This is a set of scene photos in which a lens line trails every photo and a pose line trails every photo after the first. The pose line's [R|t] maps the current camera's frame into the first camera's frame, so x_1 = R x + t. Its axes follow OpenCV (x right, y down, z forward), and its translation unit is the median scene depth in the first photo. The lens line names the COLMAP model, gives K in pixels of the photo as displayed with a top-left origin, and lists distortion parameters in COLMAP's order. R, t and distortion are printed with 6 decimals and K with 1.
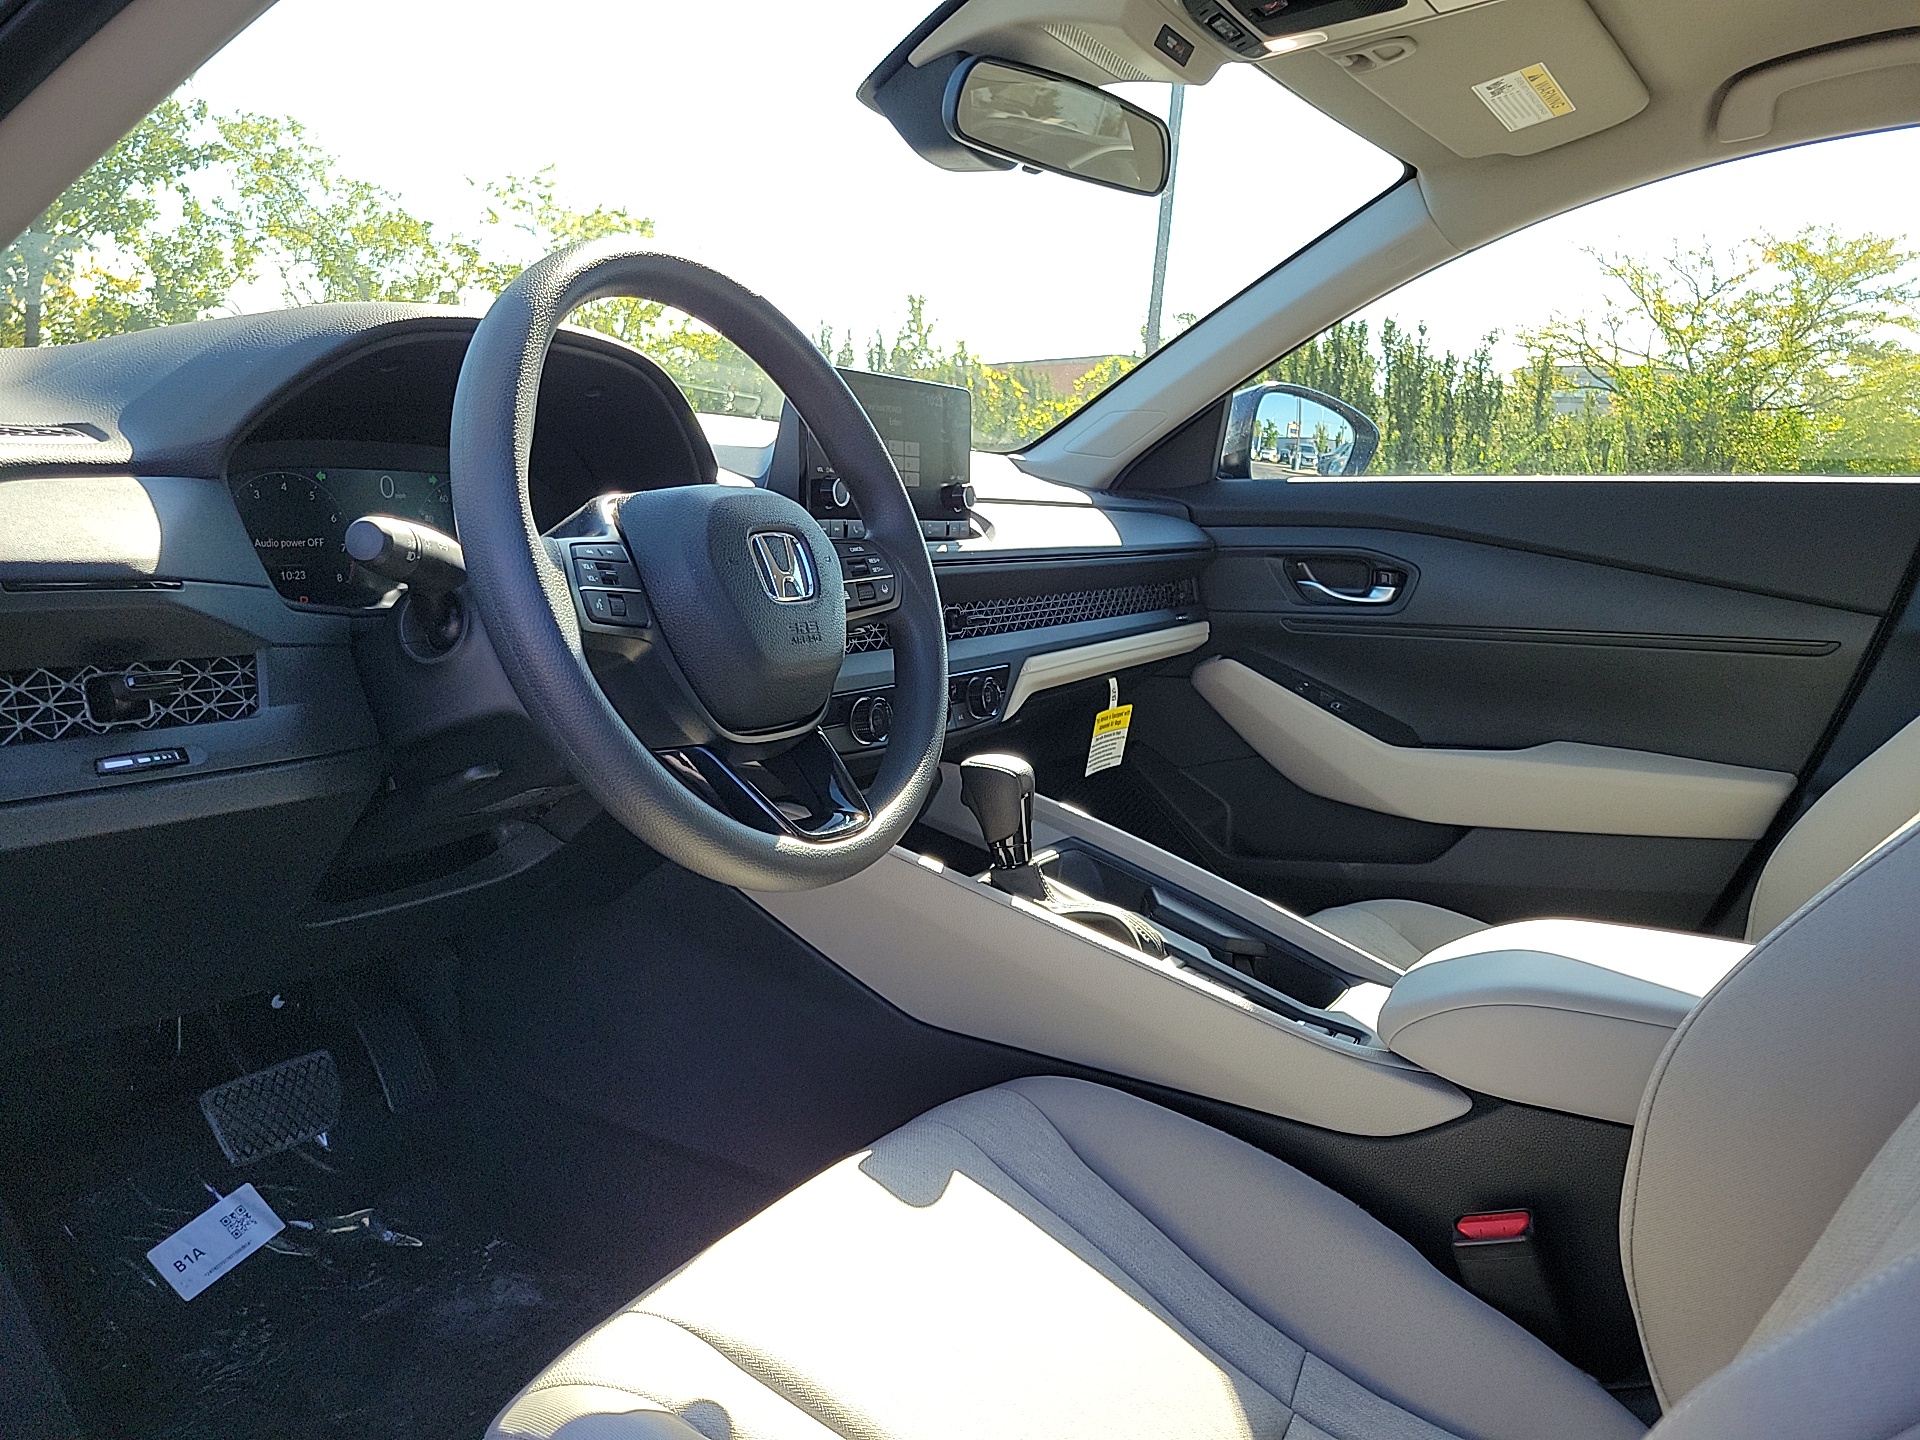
lens RADIAL K [[1439.4, 0, 899.4], [0, 1439.4, 760.7], [0, 0, 1]] dist [0.027928, -0.024495]
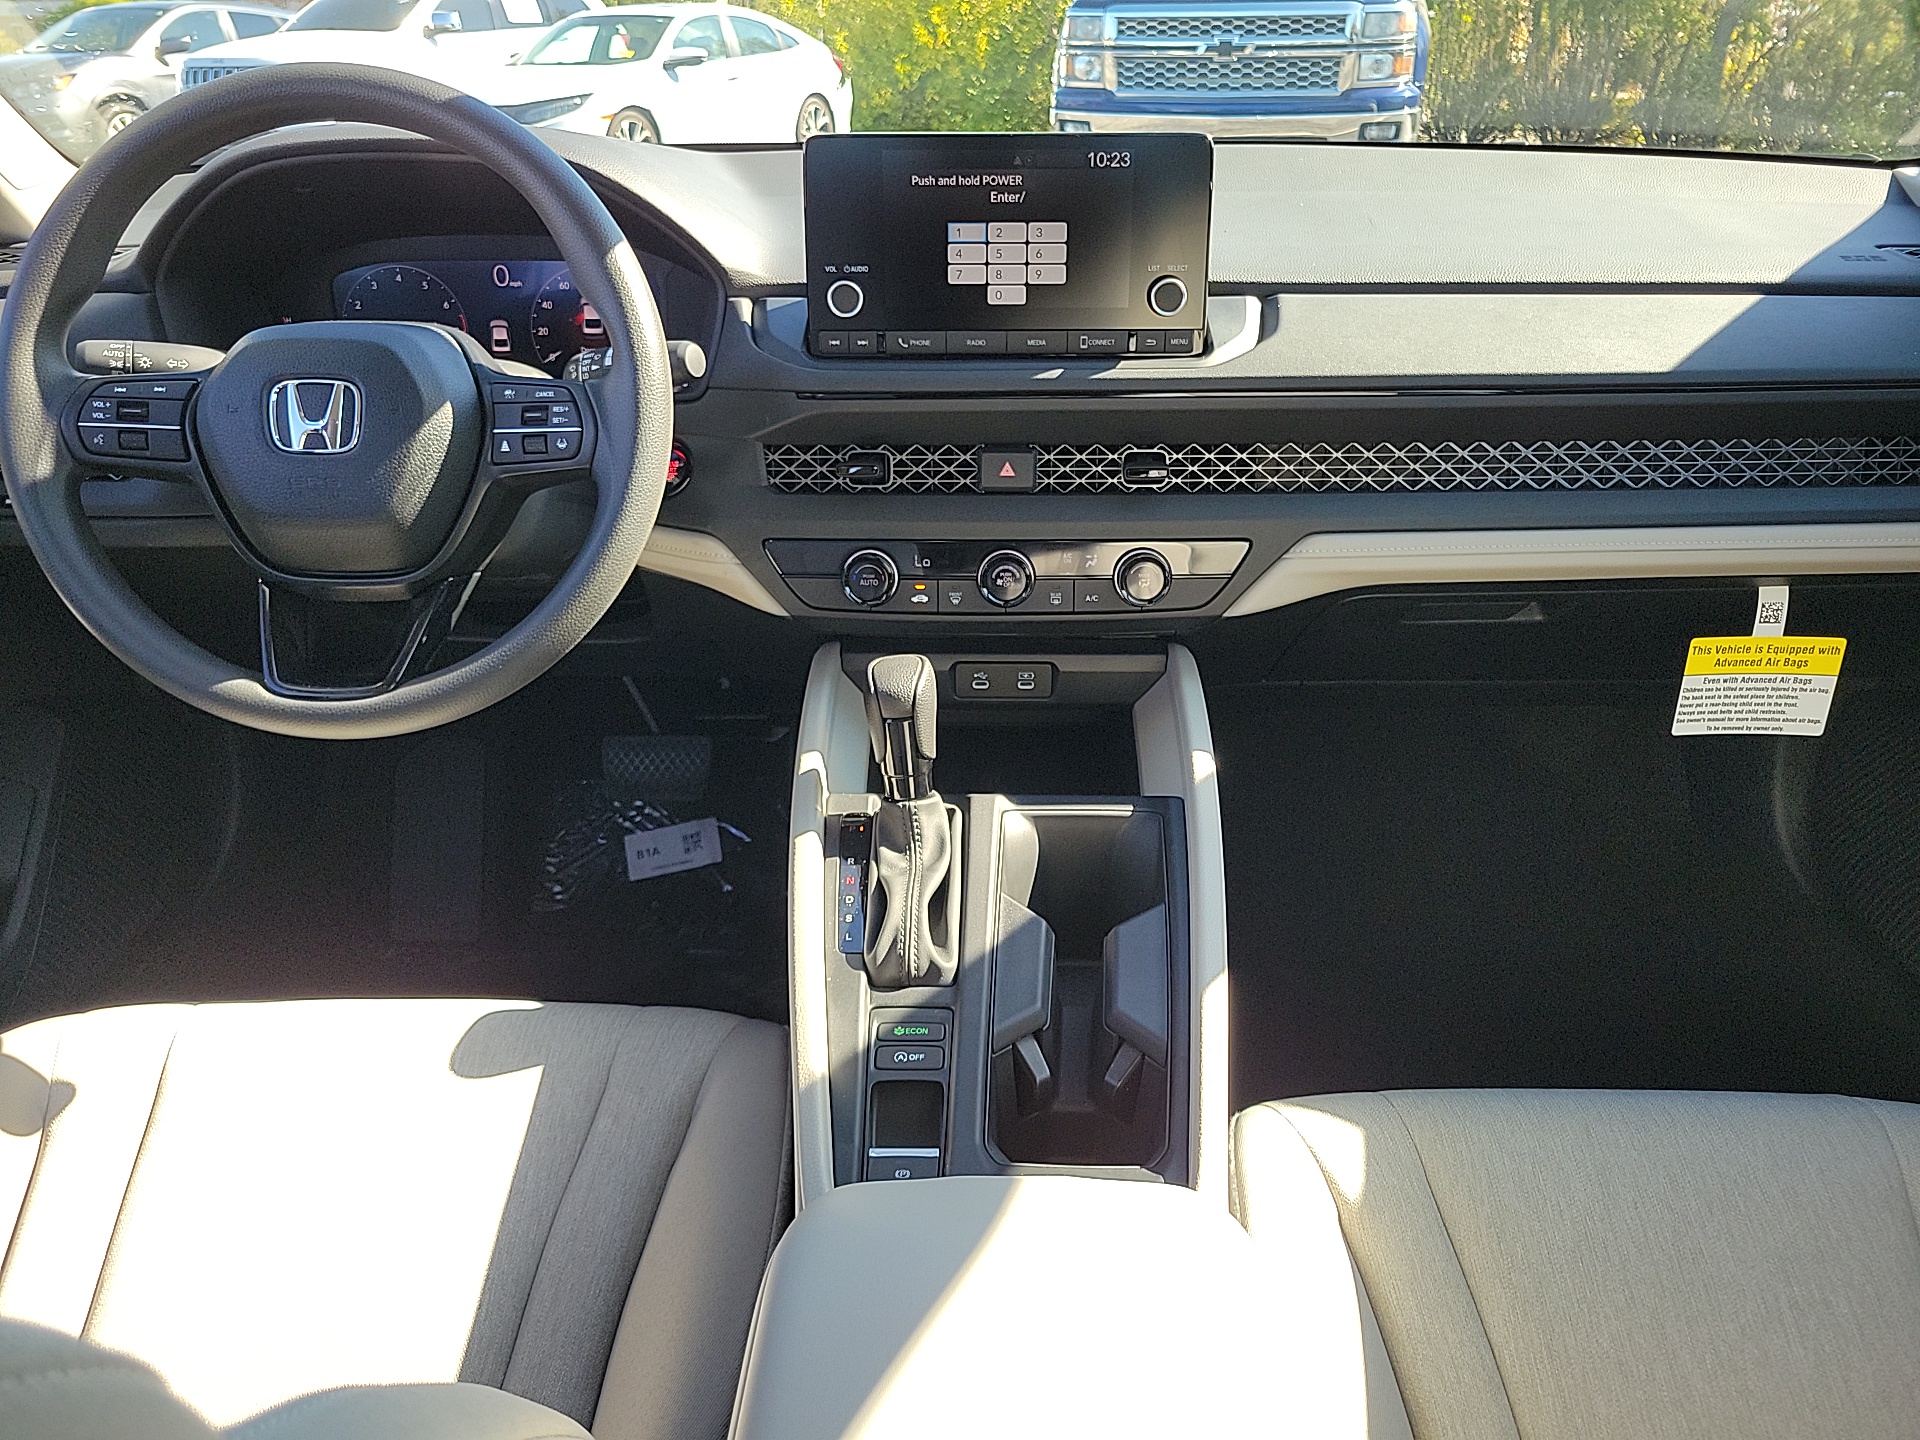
lens RADIAL K [[1455.8, 0, 958.8], [0, 1455.8, 729.4], [0, 0, 1]] dist [0.035254, -0.010082]
pose [[0.506404, 0.314819, -0.802772, 0.515176], [-0.131274, 0.948266, 0.289066, -0.141921], [0.852245, -0.041001, 0.521533, 0.427835]]
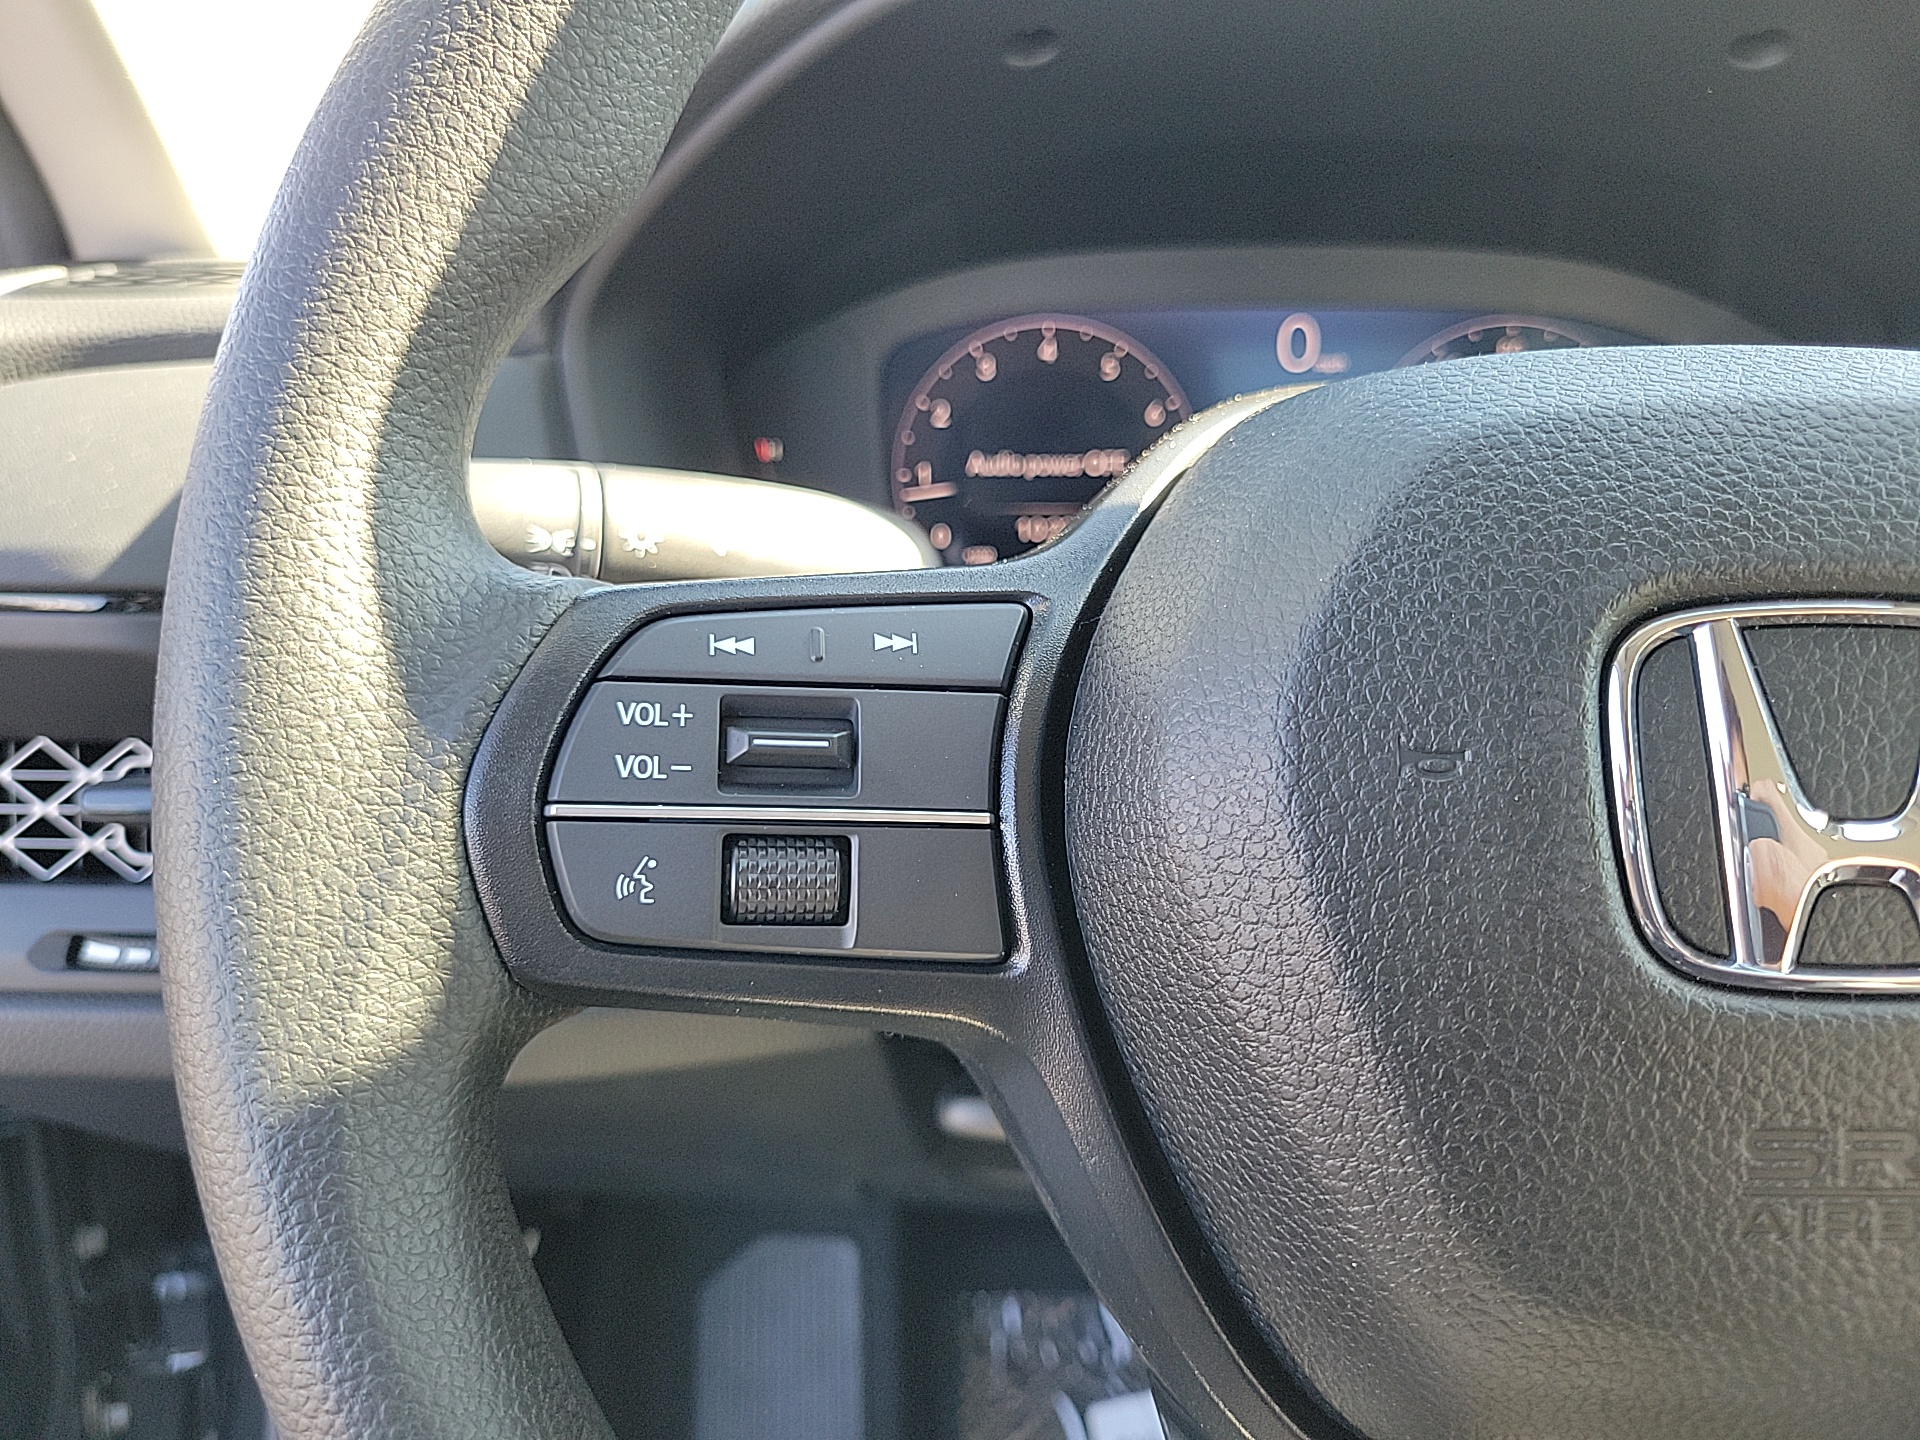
lens RADIAL K [[1511.7, 0, 960.0], [0, 1511.7, 720.0], [0, 0, 1]] dist [-0.010290, 0.000082]
pose [[0.506456, 0.196980, -0.839465, 0.011052], [-0.136514, 0.979595, 0.147501, -0.079608], [0.851391, 0.039896, 0.523012, 0.406047]]
